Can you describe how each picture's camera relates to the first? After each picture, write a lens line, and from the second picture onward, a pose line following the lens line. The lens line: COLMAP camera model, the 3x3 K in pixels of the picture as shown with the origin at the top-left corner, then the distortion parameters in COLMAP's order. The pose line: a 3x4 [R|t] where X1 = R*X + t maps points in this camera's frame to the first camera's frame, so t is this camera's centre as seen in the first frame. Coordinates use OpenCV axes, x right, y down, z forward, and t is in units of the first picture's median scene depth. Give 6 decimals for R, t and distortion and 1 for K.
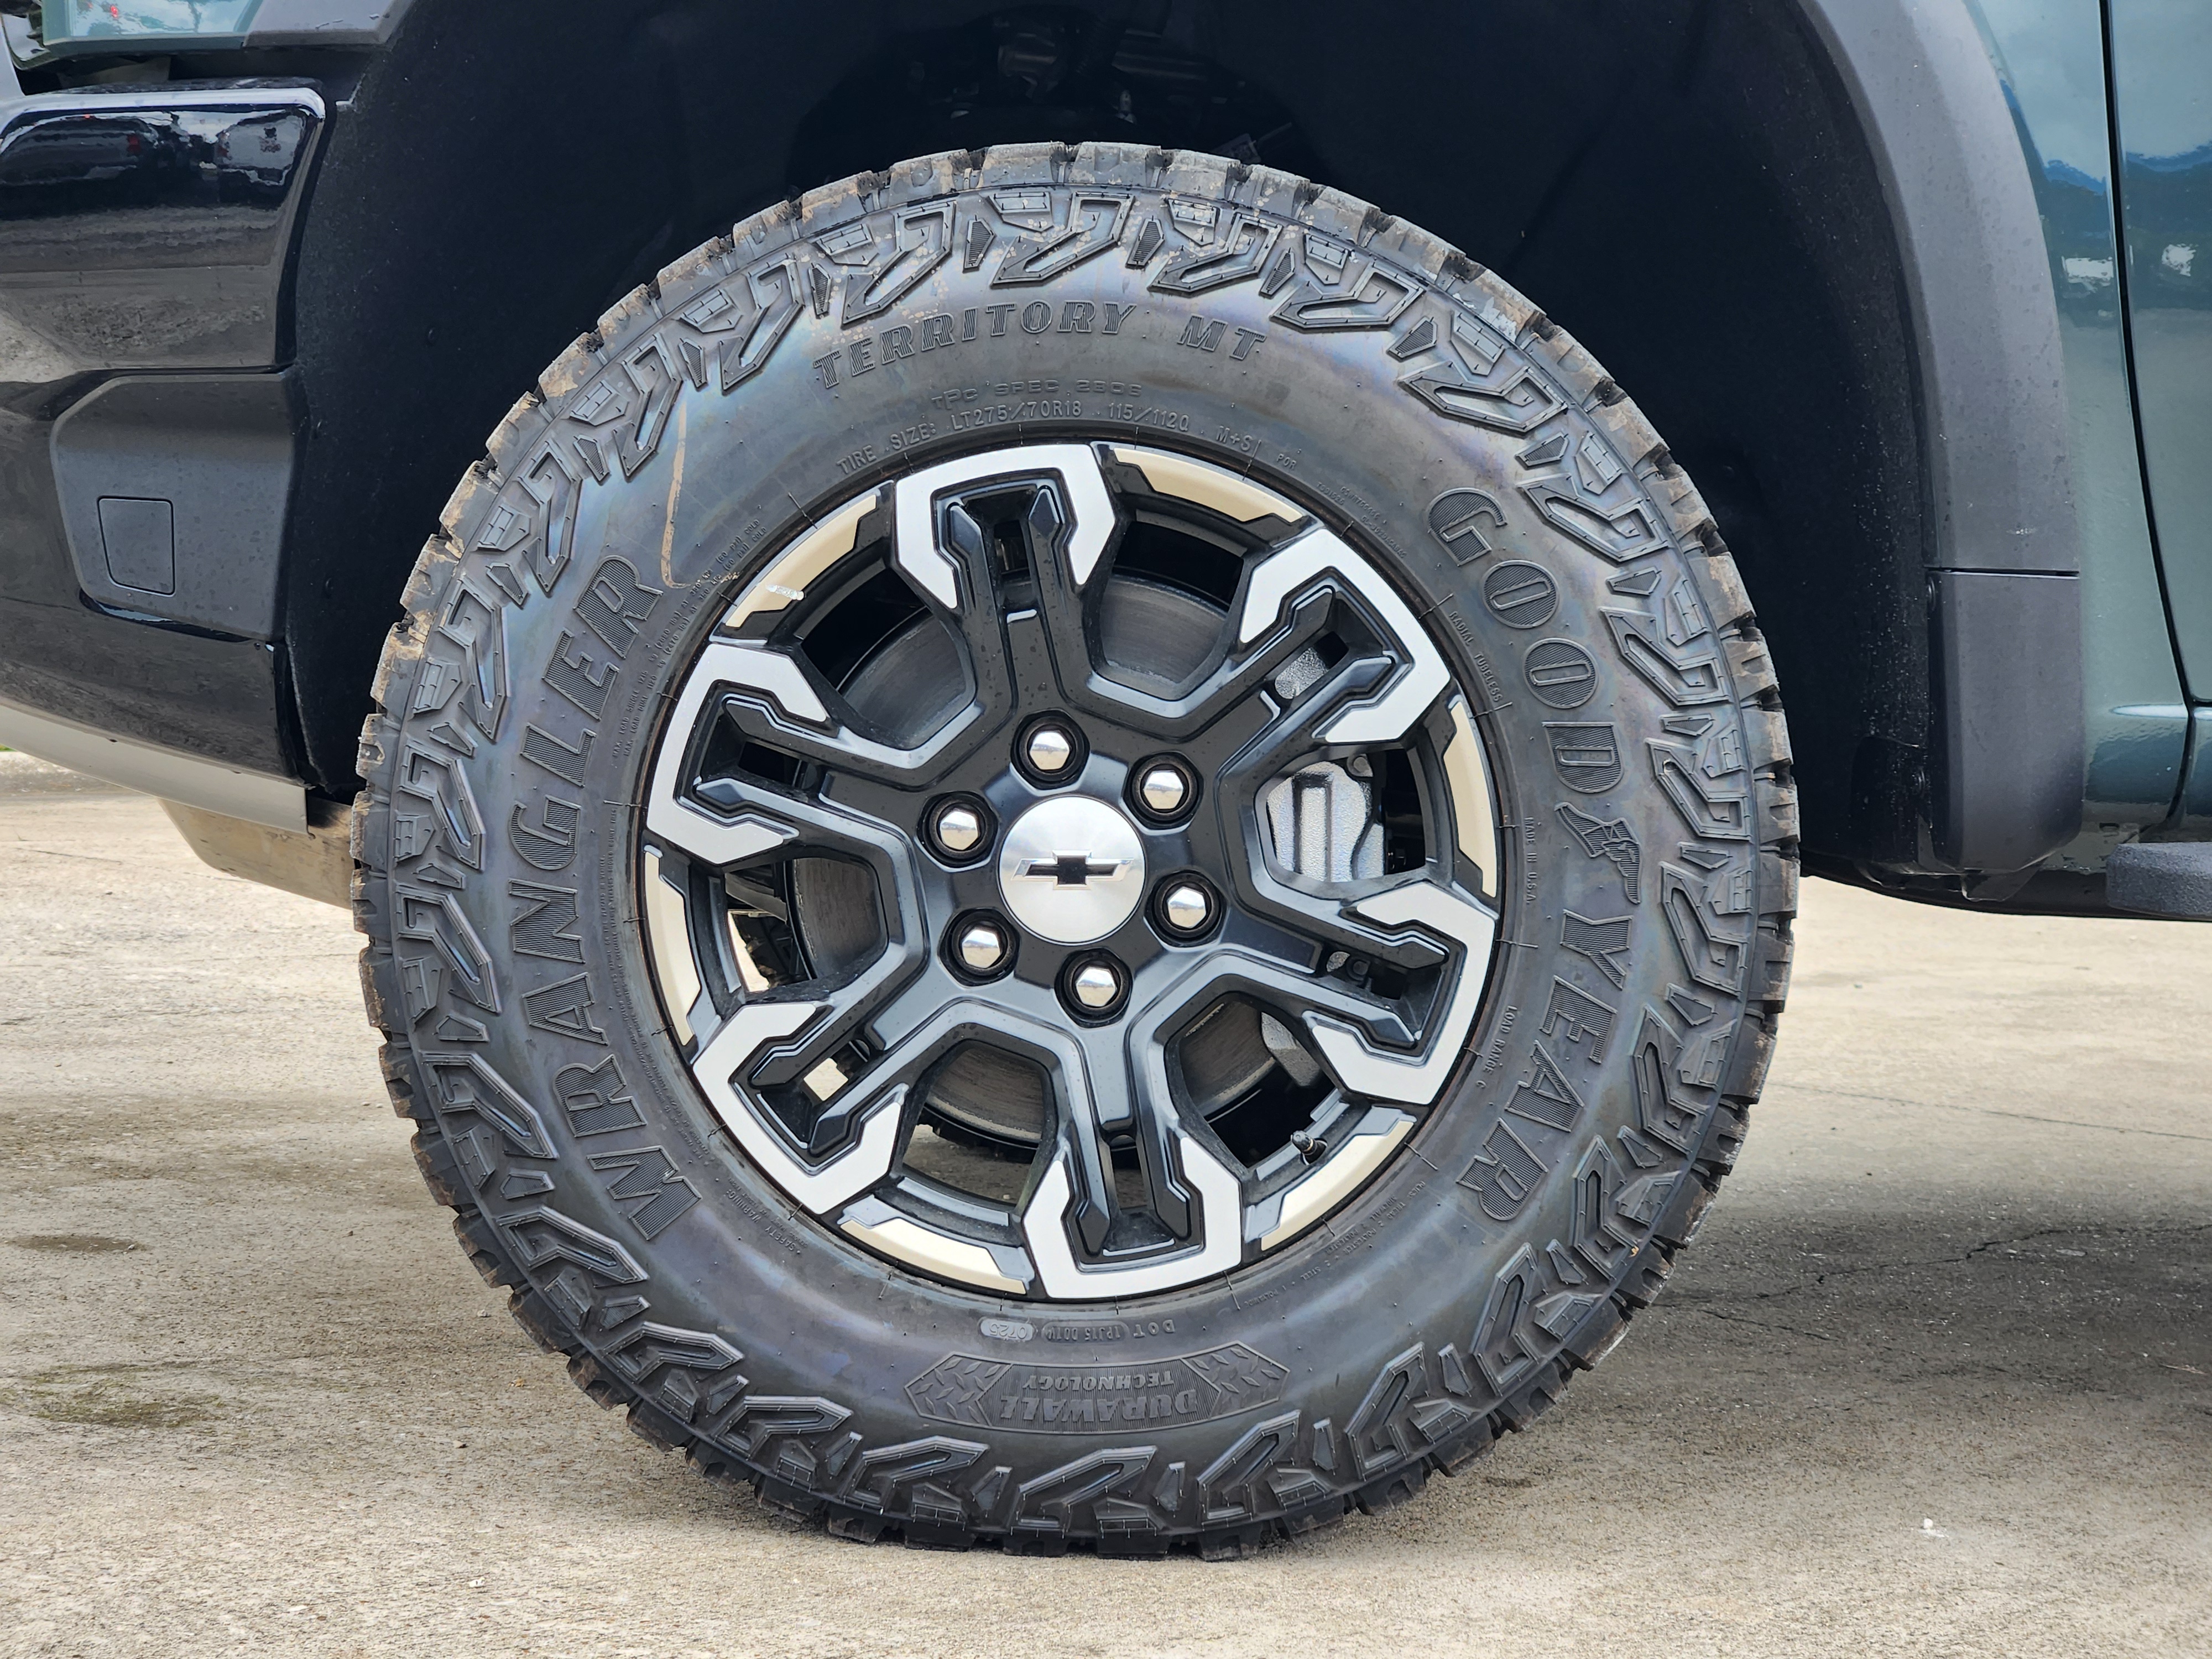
lens RADIAL K [[4350.5, 0, 1108.0], [0, 4350.5, 836.6], [0, 0, 1]] dist [0.013943, 0.000000]
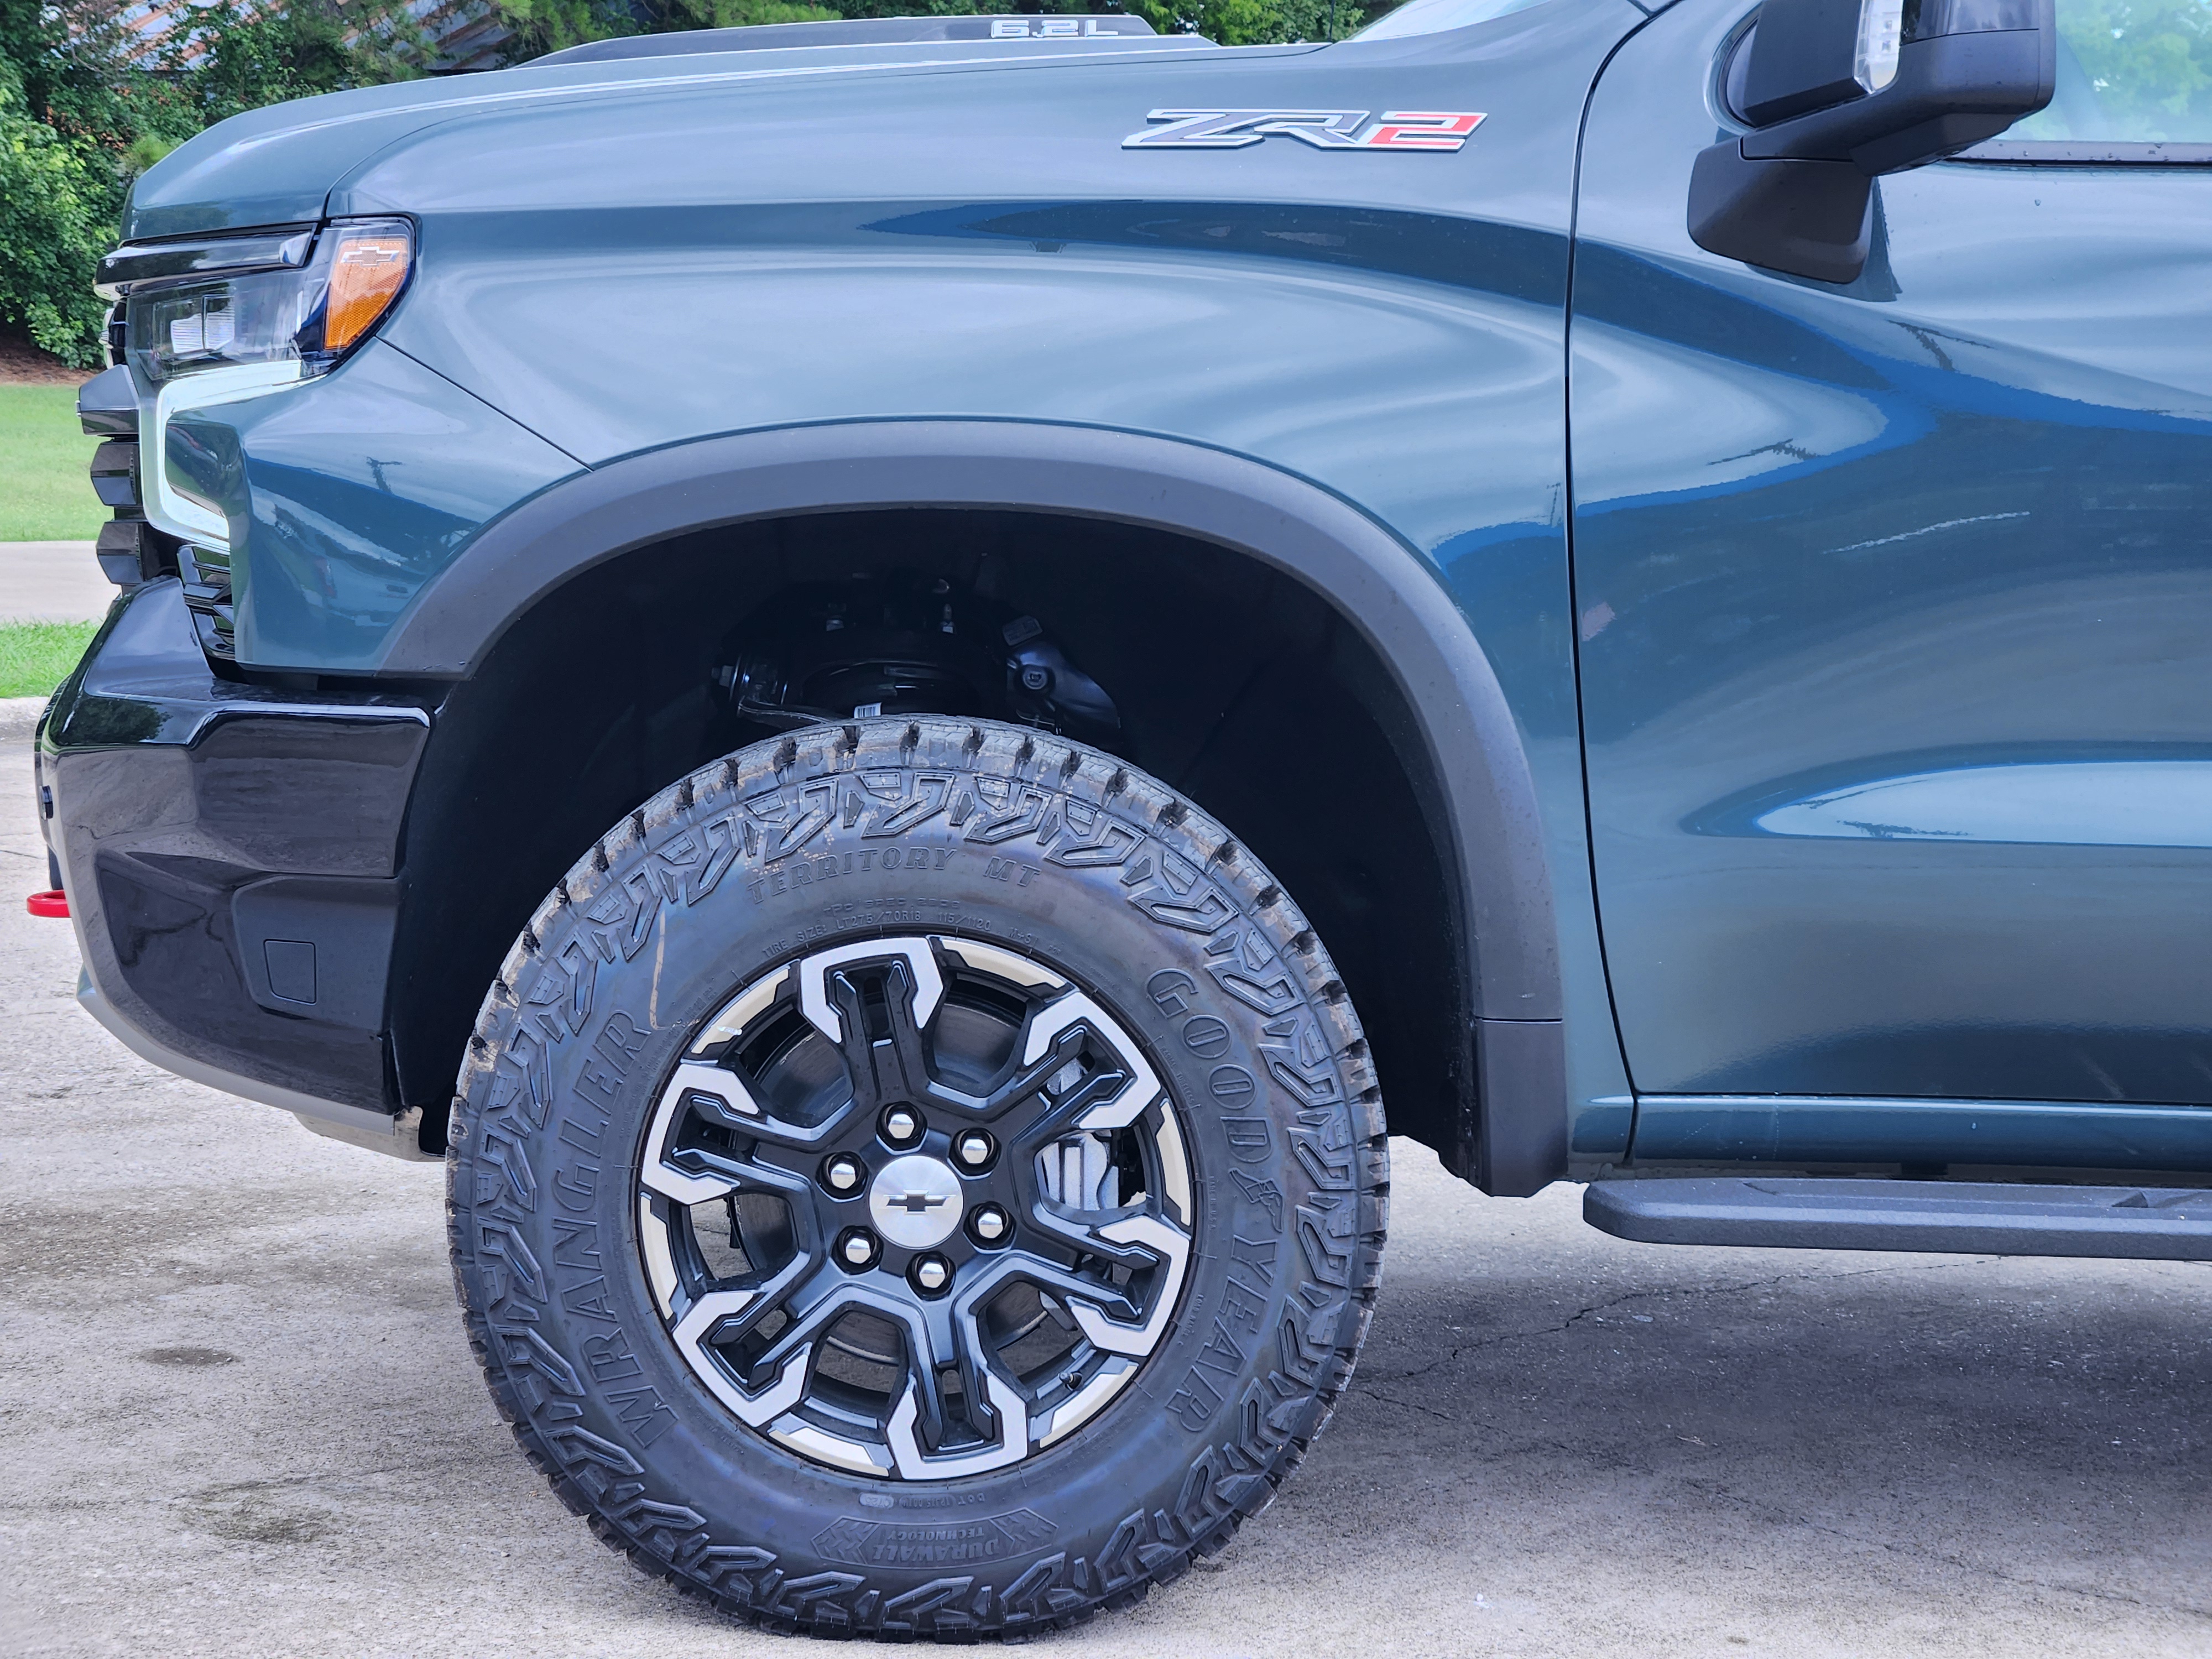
lens RADIAL K [[4350.5, 0, 1162.0], [0, 4350.5, 801.4], [0, 0, 1]] dist [0.013943, 0.000000]
pose [[0.998454, -0.004081, 0.055434, -0.006592], [0.001187, 0.998639, 0.052144, -0.216206], [-0.055571, -0.051997, 0.997100, -0.538270]]
